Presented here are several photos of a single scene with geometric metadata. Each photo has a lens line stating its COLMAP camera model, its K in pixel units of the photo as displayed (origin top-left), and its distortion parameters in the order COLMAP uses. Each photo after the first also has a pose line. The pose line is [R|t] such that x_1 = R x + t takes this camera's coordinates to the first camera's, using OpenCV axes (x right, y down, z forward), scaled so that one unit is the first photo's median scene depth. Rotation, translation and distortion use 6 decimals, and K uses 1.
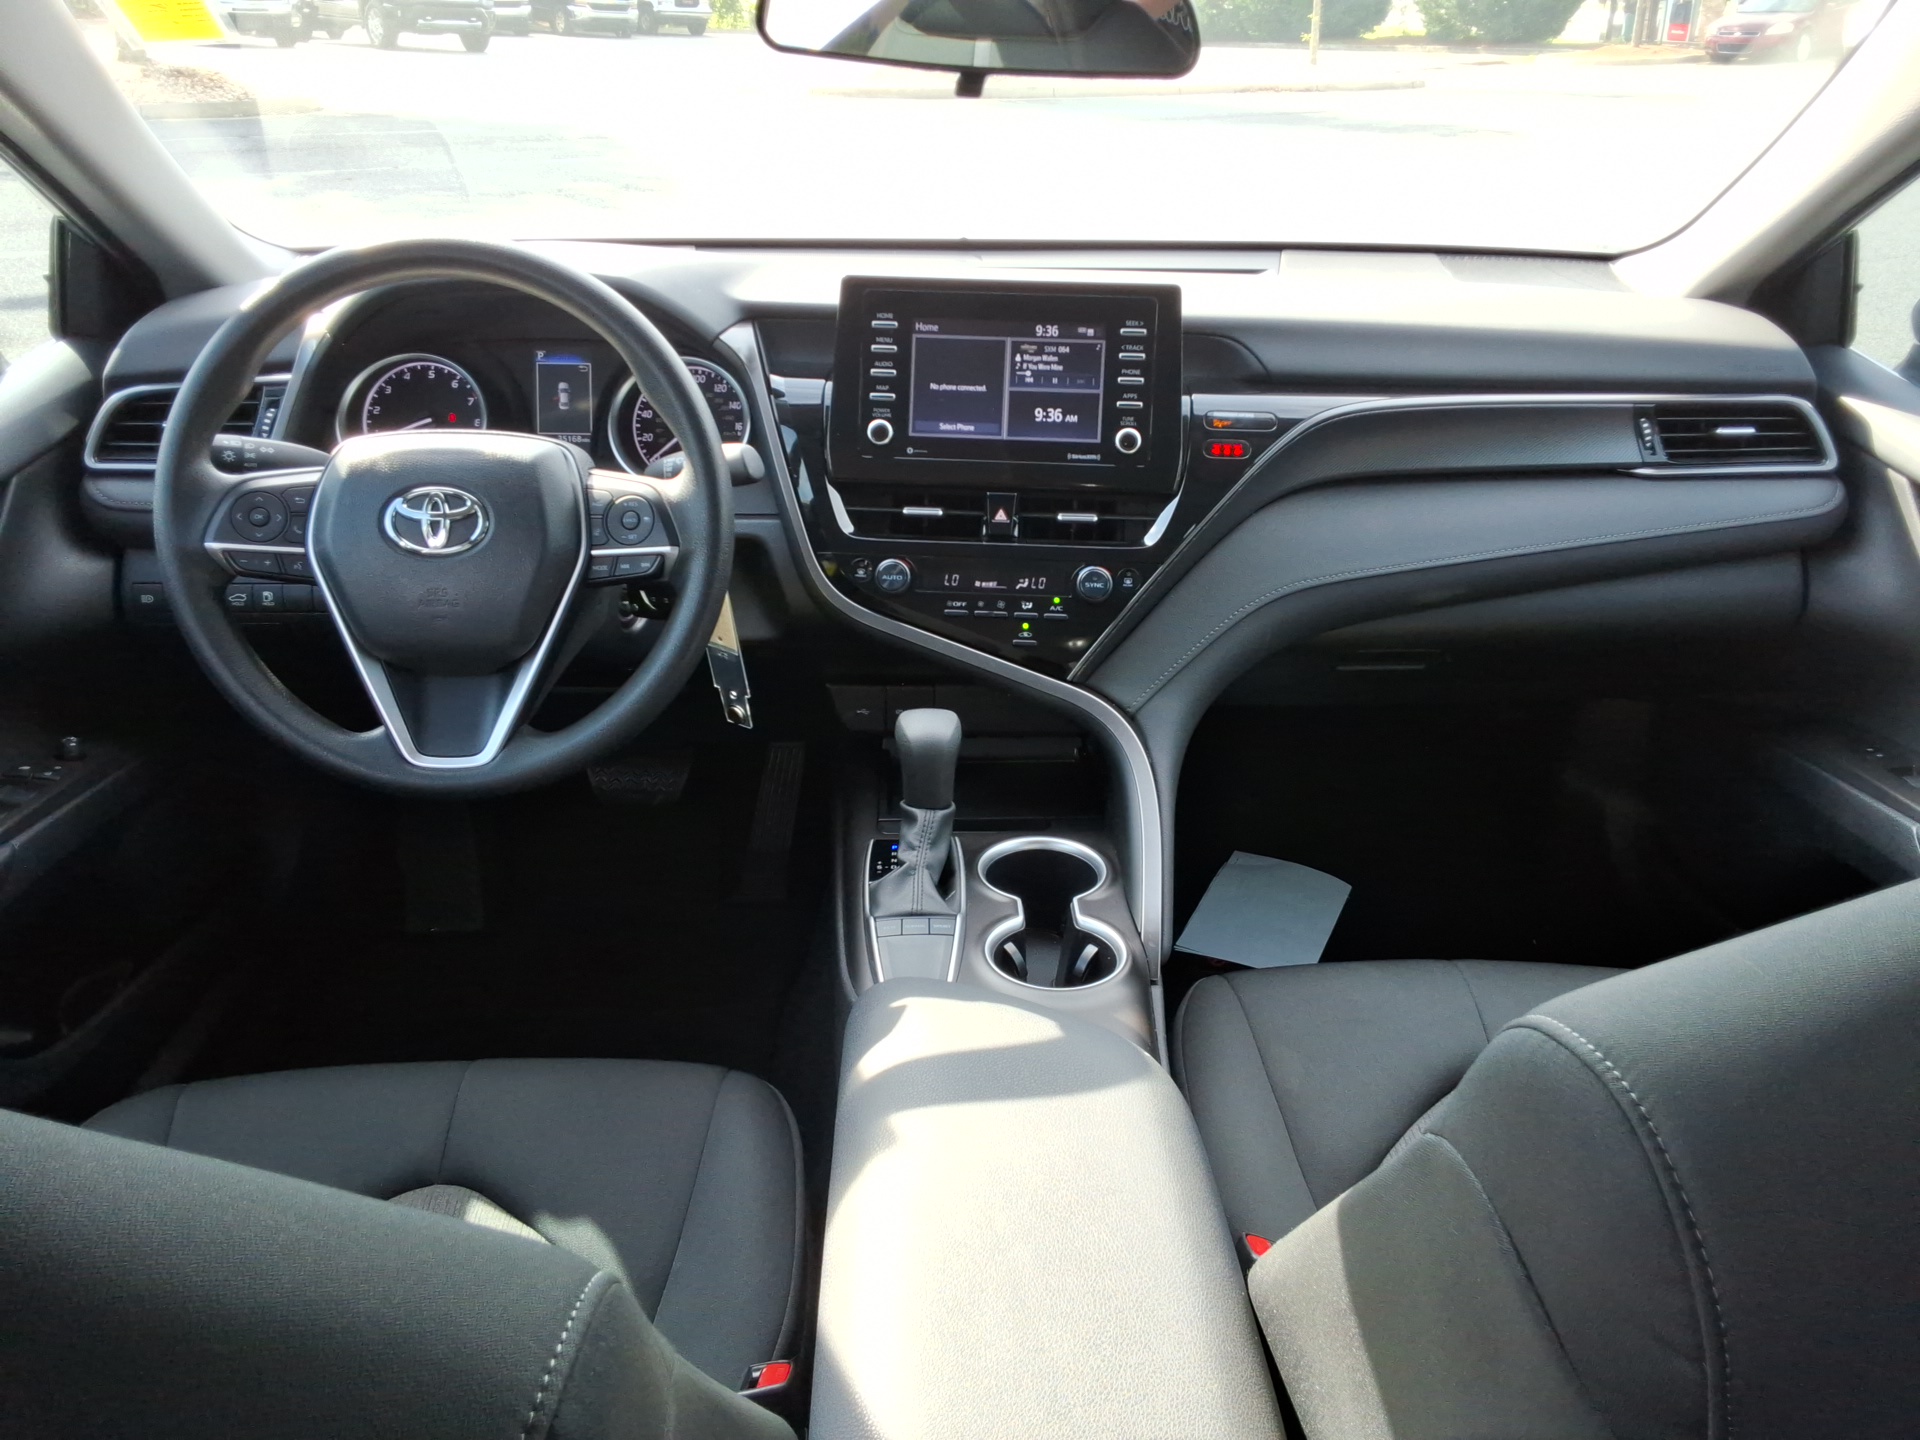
lens RADIAL K [[1533.3, 0, 979.5], [0, 1533.3, 714.8], [0, 0, 1]] dist [0.053735, -0.085878]
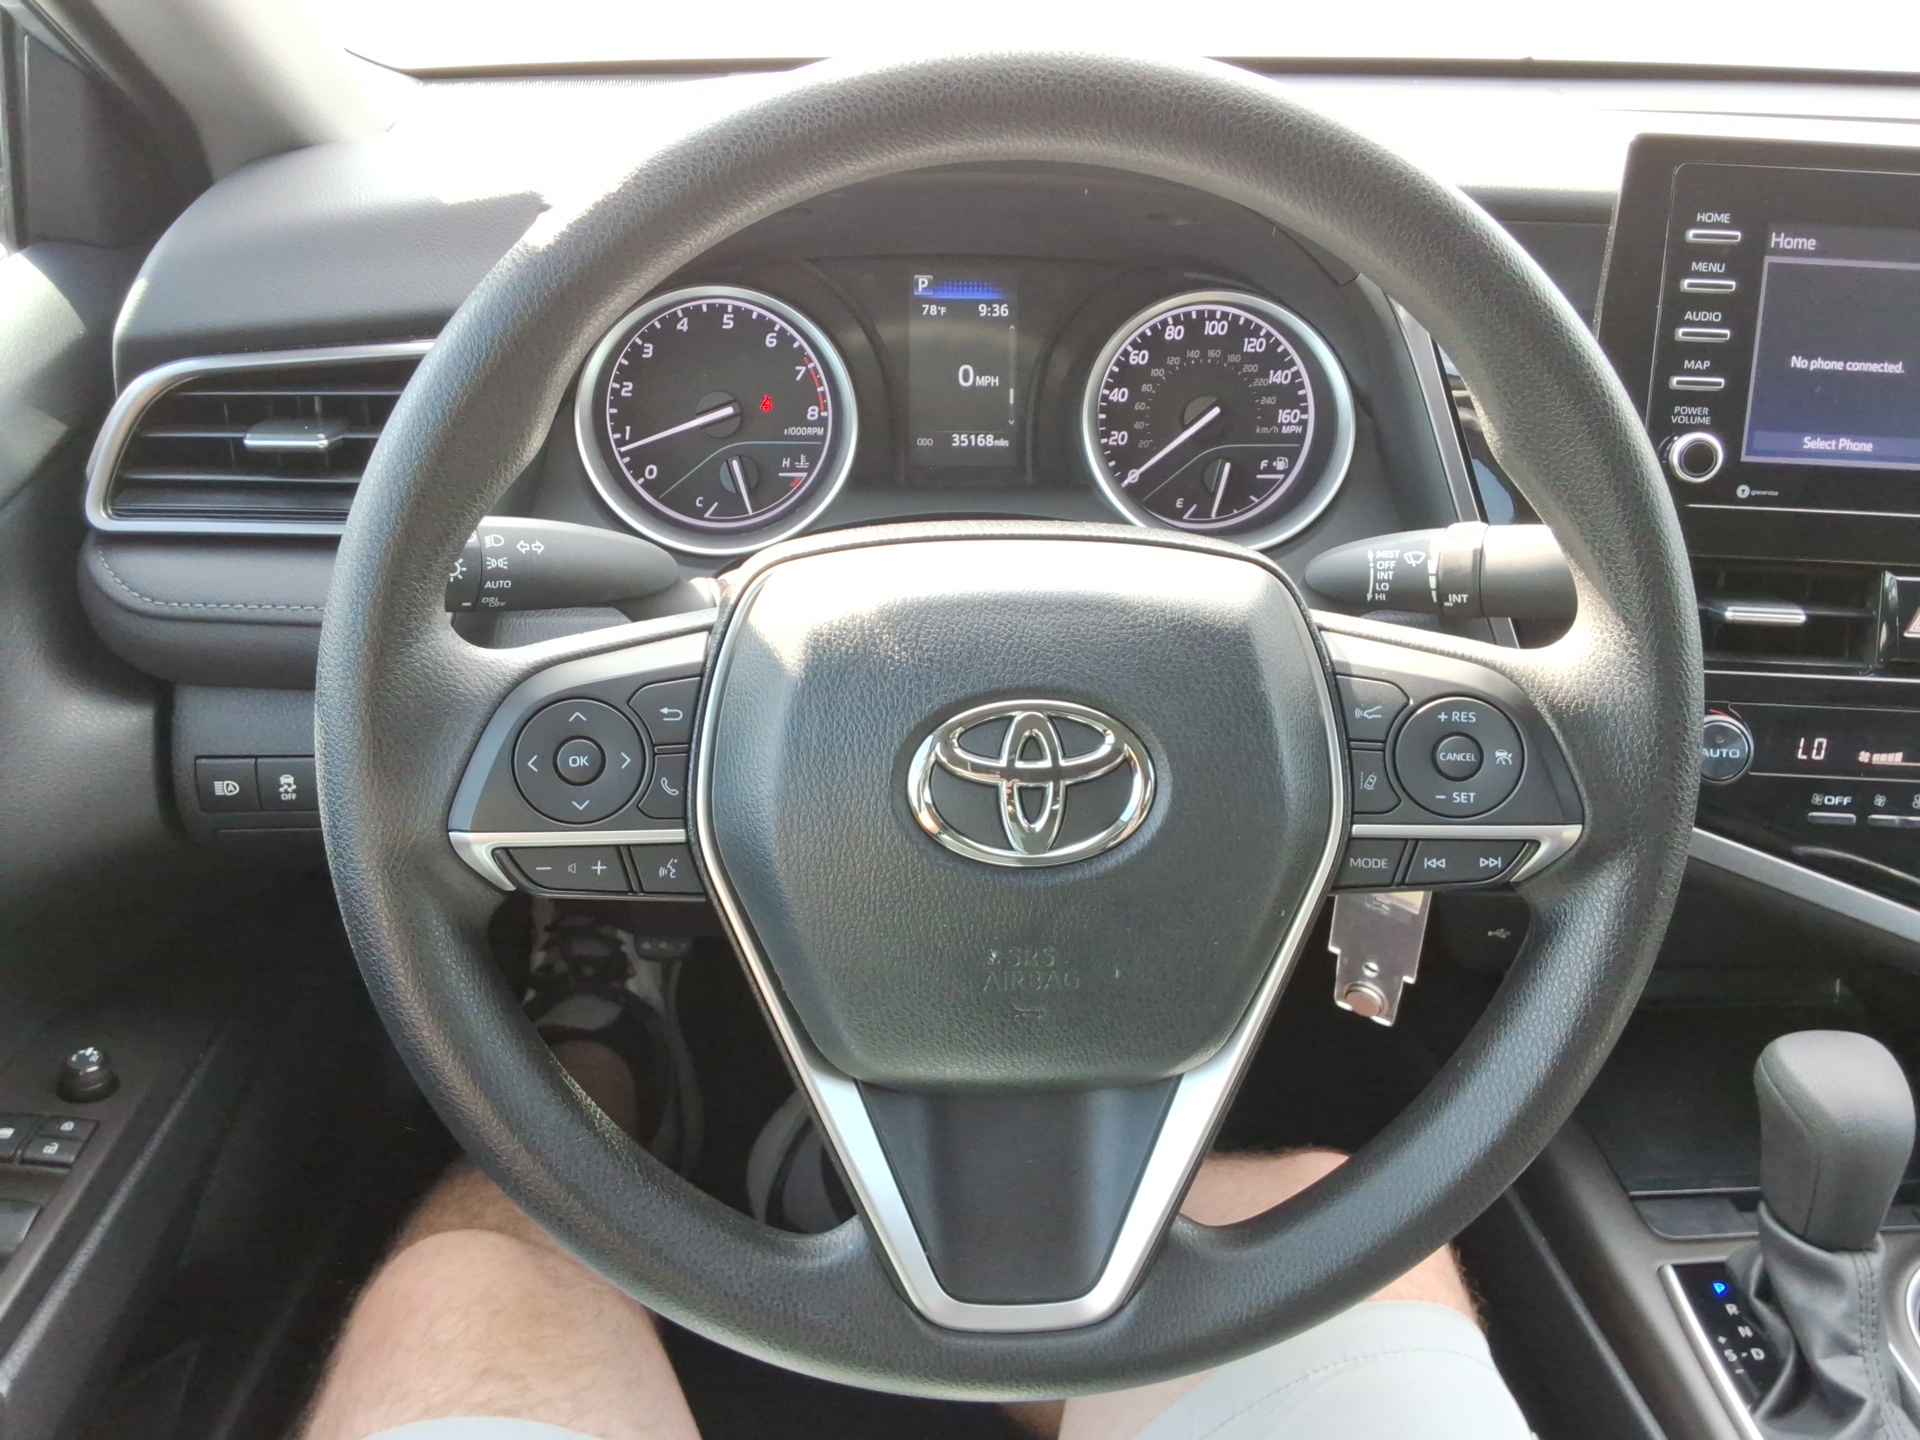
lens RADIAL K [[1540.4, 0, 963.9], [0, 1540.4, 708.8], [0, 0, 1]] dist [0.101401, -0.157896]
pose [[0.999781, -0.001701, 0.020838, -0.309965], [-0.000276, 0.995524, 0.094506, -0.150069], [-0.020906, -0.094491, 0.995306, 0.491660]]
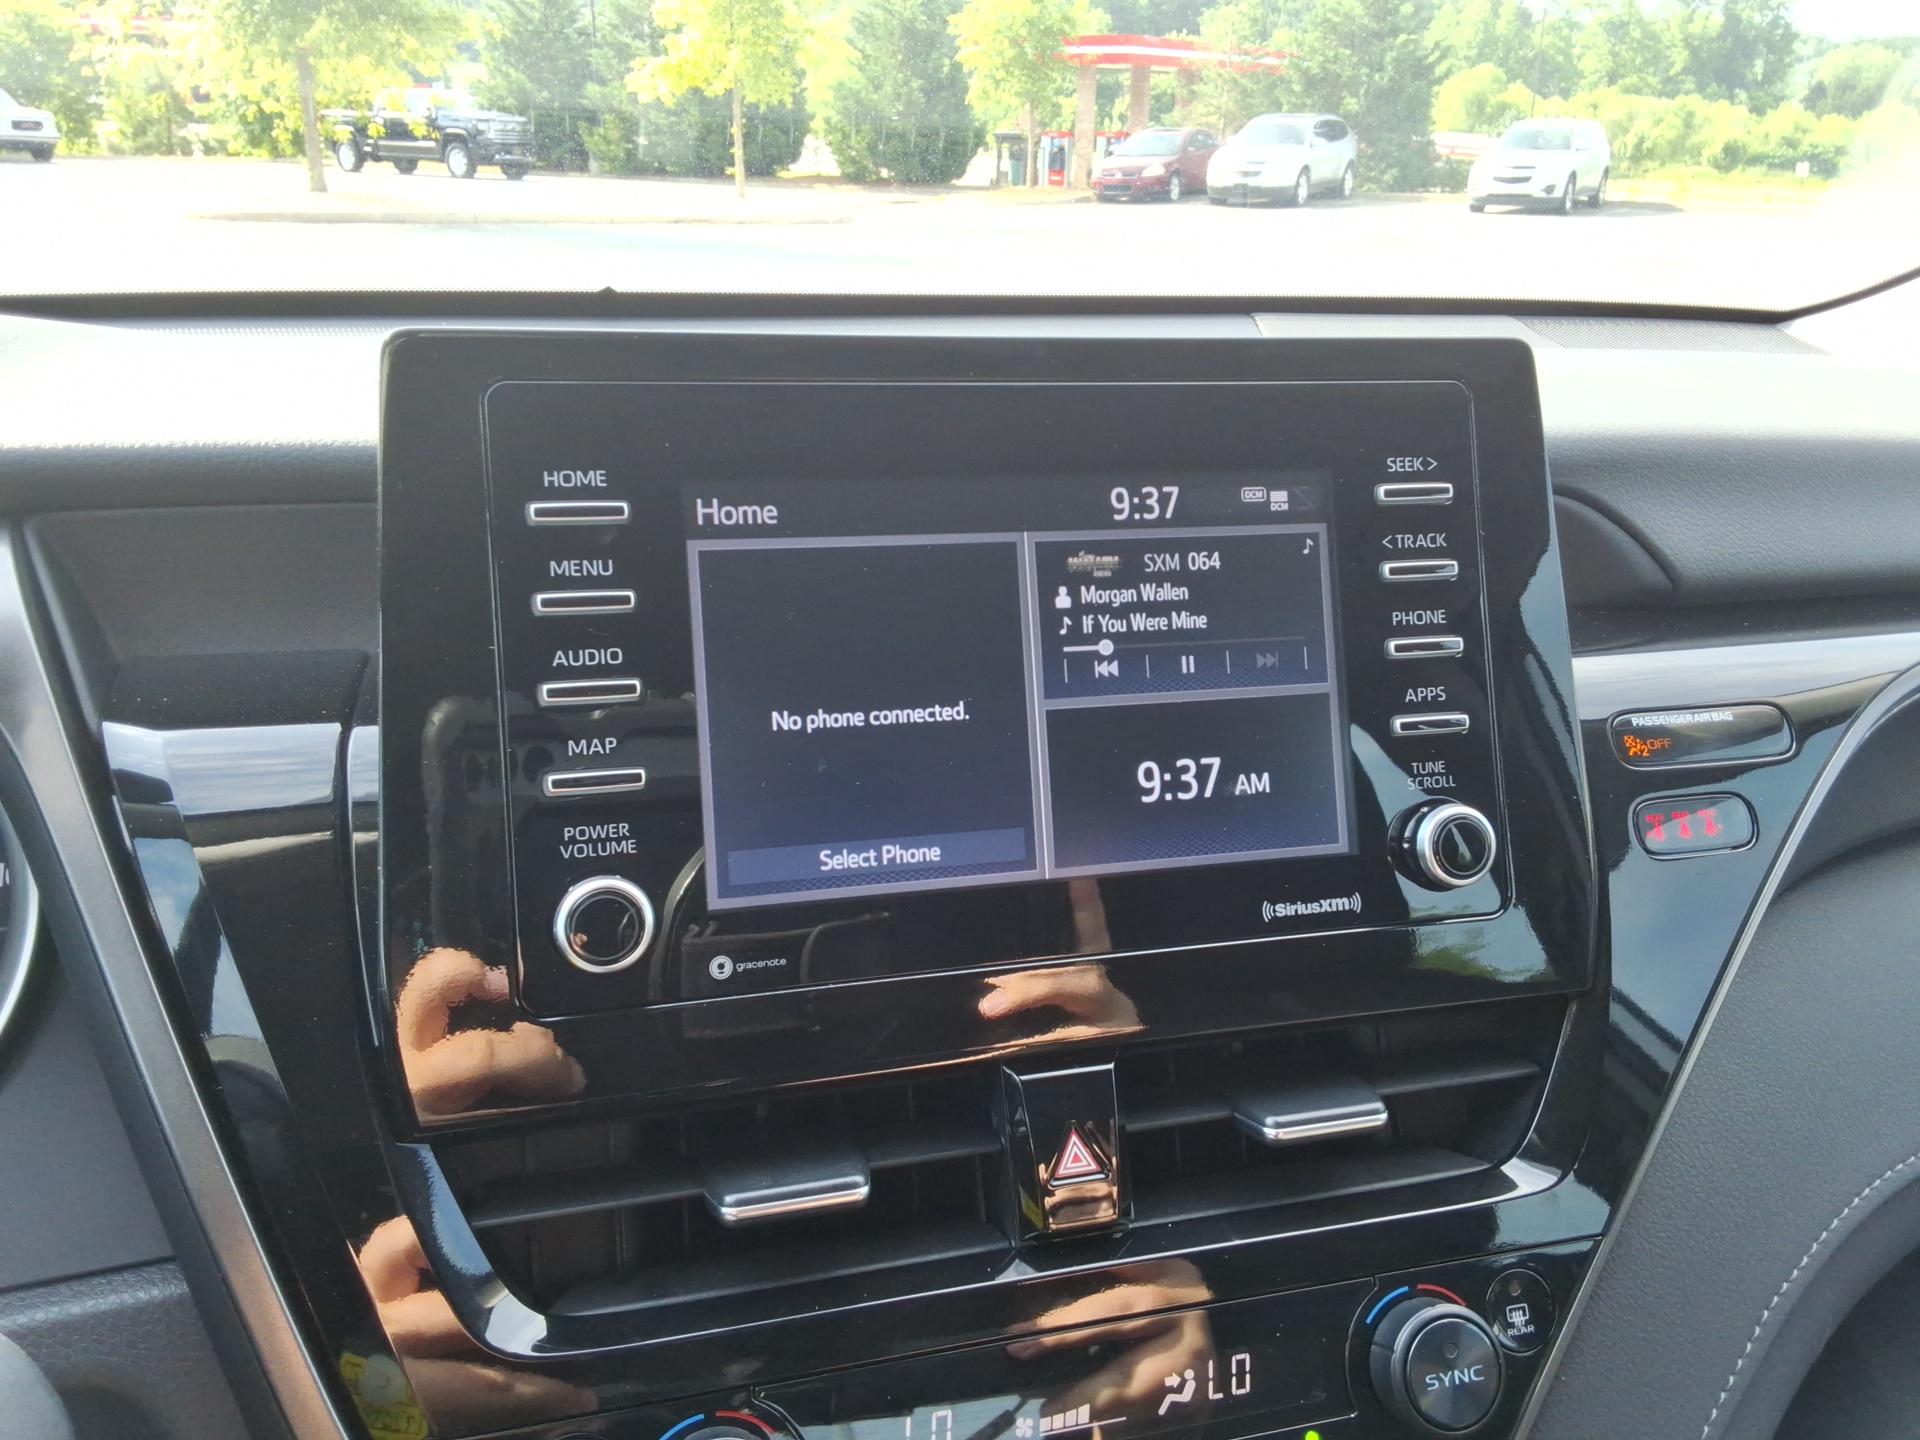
lens RADIAL K [[1540.4, 0, 968.4], [0, 1540.4, 696.7], [0, 0, 1]] dist [0.101401, -0.157896]
pose [[0.940747, -0.094139, 0.325781, -0.087951], [0.124056, 0.989640, -0.072262, -0.194168], [-0.315603, 0.108395, 0.942680, 0.729785]]
